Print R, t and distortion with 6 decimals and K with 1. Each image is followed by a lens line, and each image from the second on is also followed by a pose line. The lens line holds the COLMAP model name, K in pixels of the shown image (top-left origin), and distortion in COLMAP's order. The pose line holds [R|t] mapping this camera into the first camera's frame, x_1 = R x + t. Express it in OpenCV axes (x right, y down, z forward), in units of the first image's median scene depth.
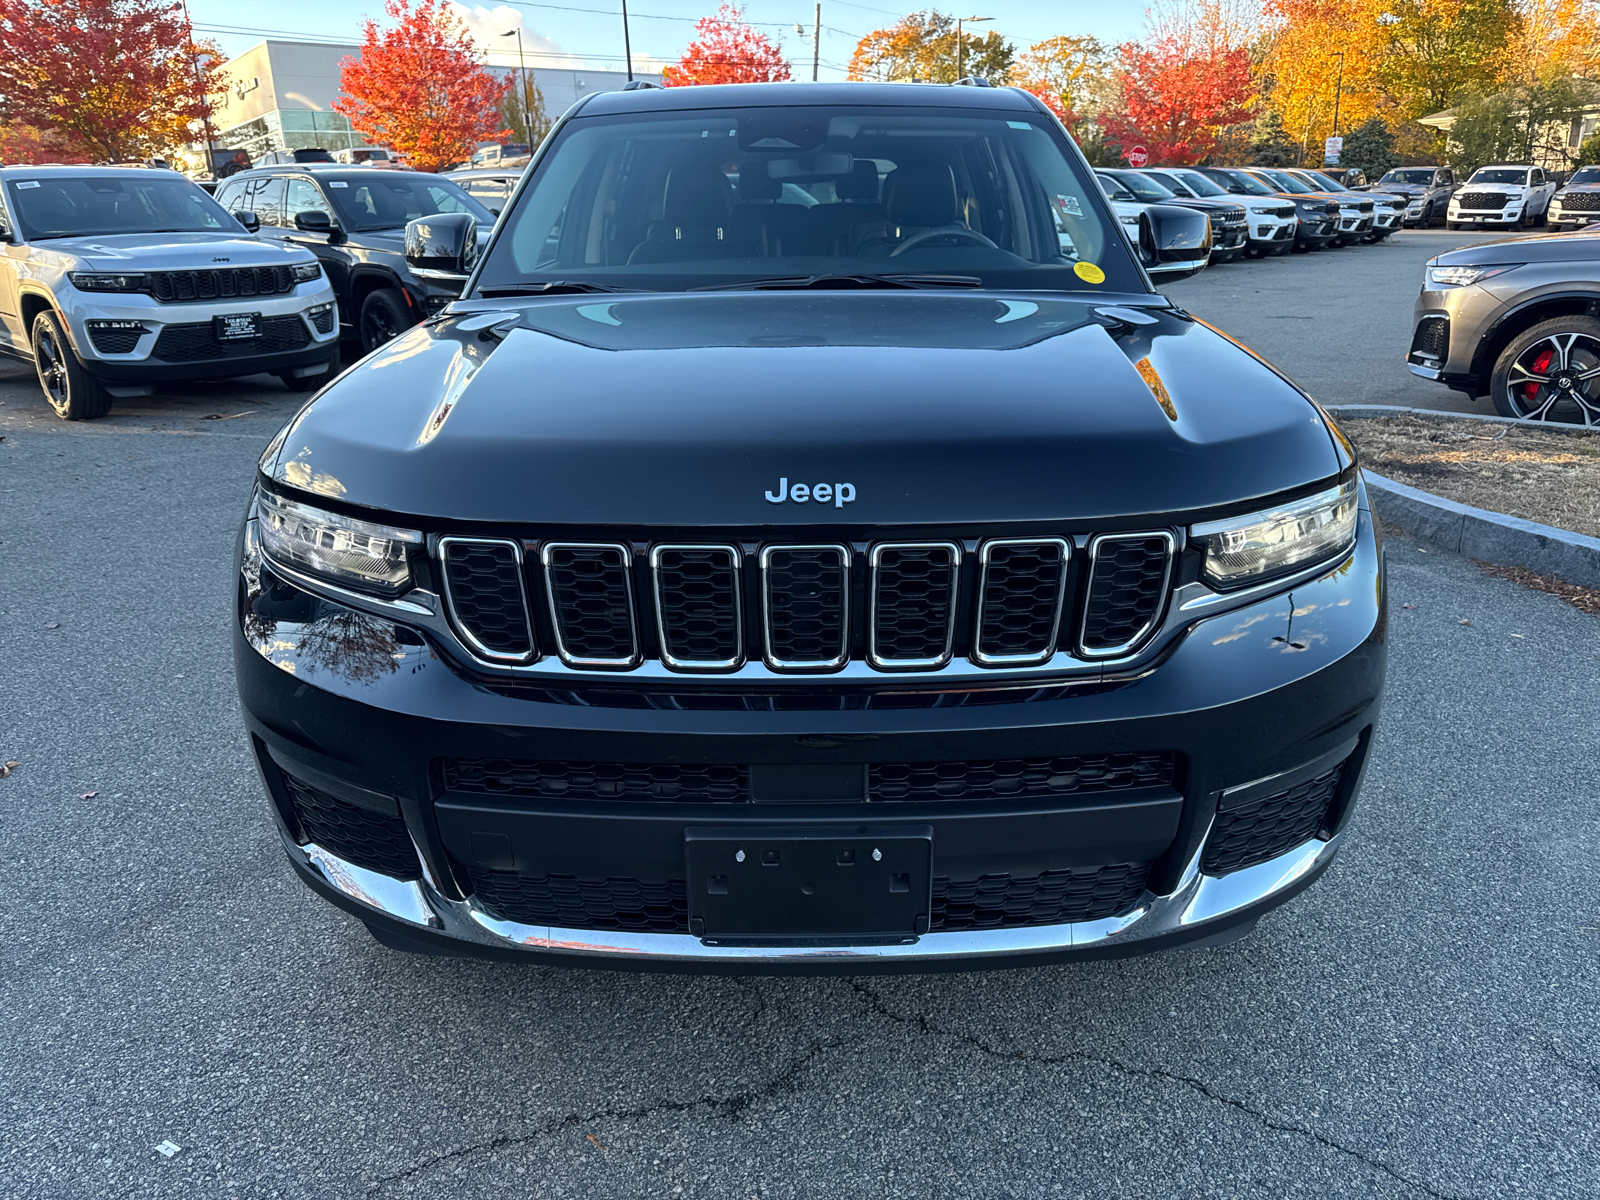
lens RADIAL K [[1093.0, 0, 800.0], [0, 1093.0, 600.0], [0, 0, 1]] dist [0.044258, -0.035318]
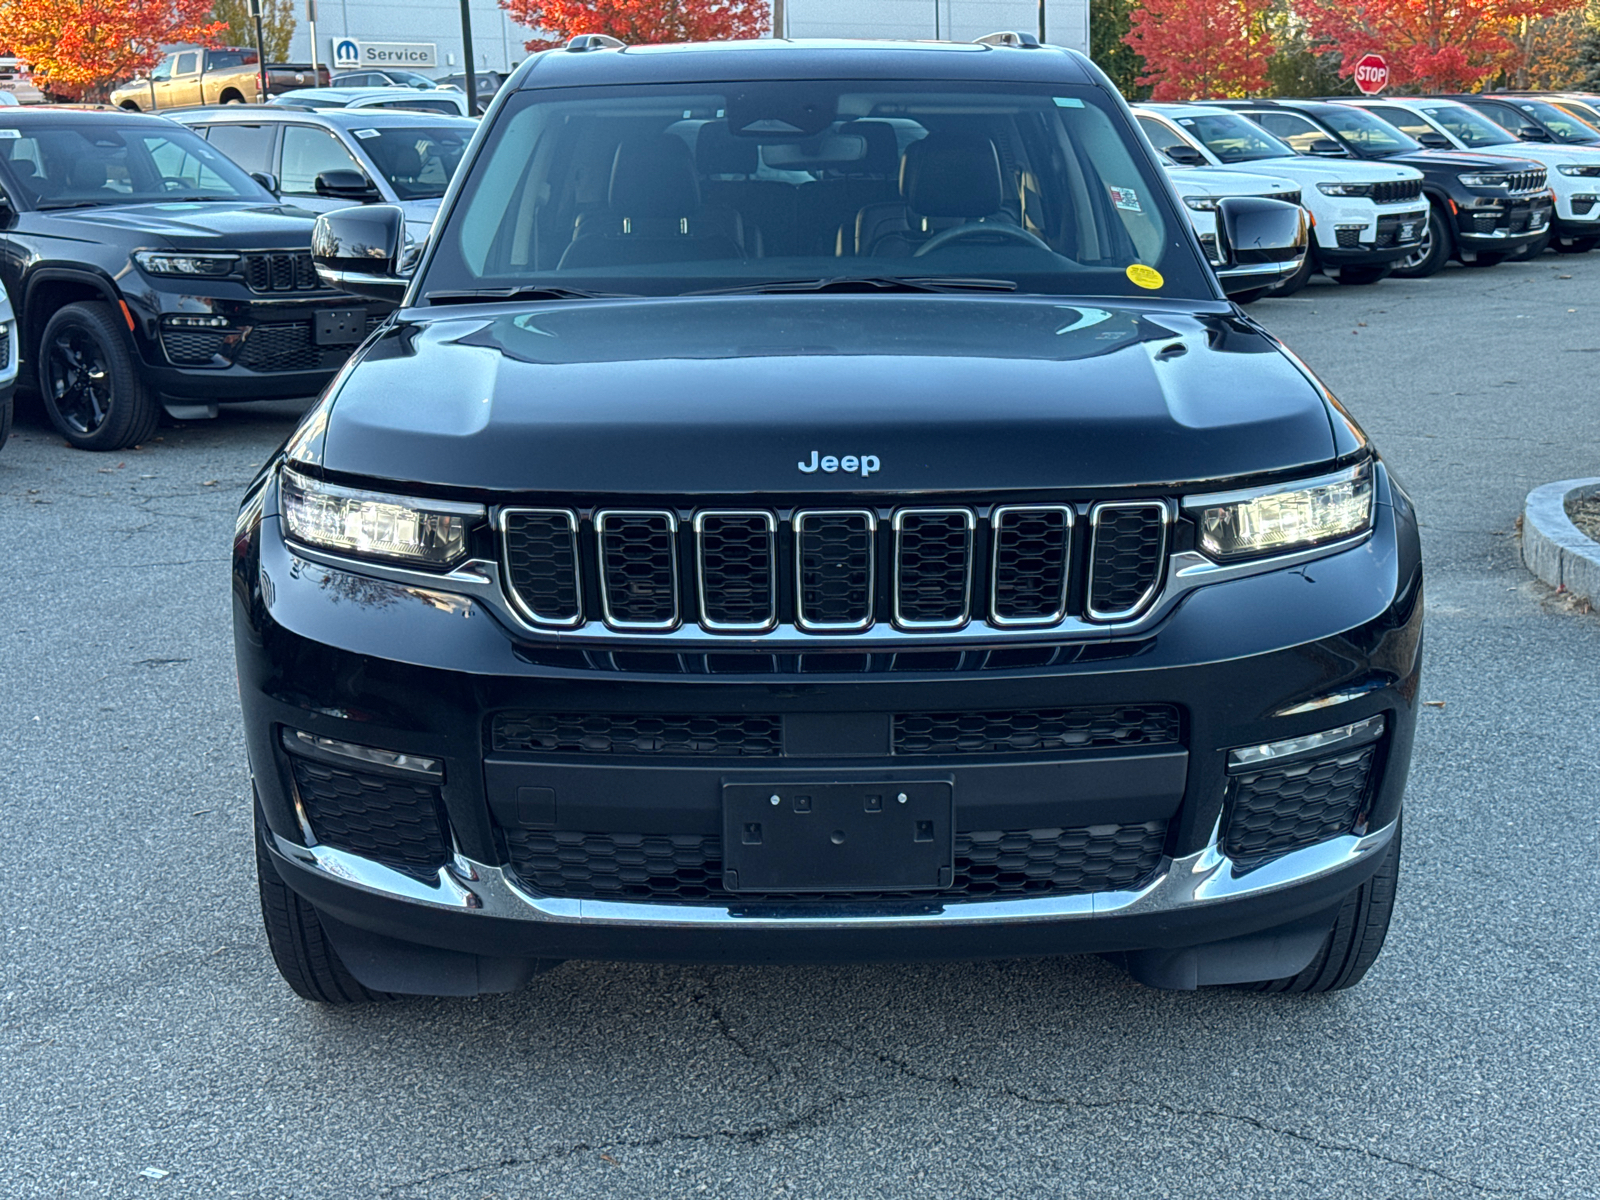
lens RADIAL K [[2245.1, 0, 768.7], [0, 2245.1, 601.3], [0, 0, 1]] dist [0.009894, 0.866625]
pose [[0.999944, -0.000421, 0.010601, -0.068553], [0.001977, 0.989103, -0.147214, 0.298450], [-0.010424, 0.147227, 0.989048, -0.985372]]
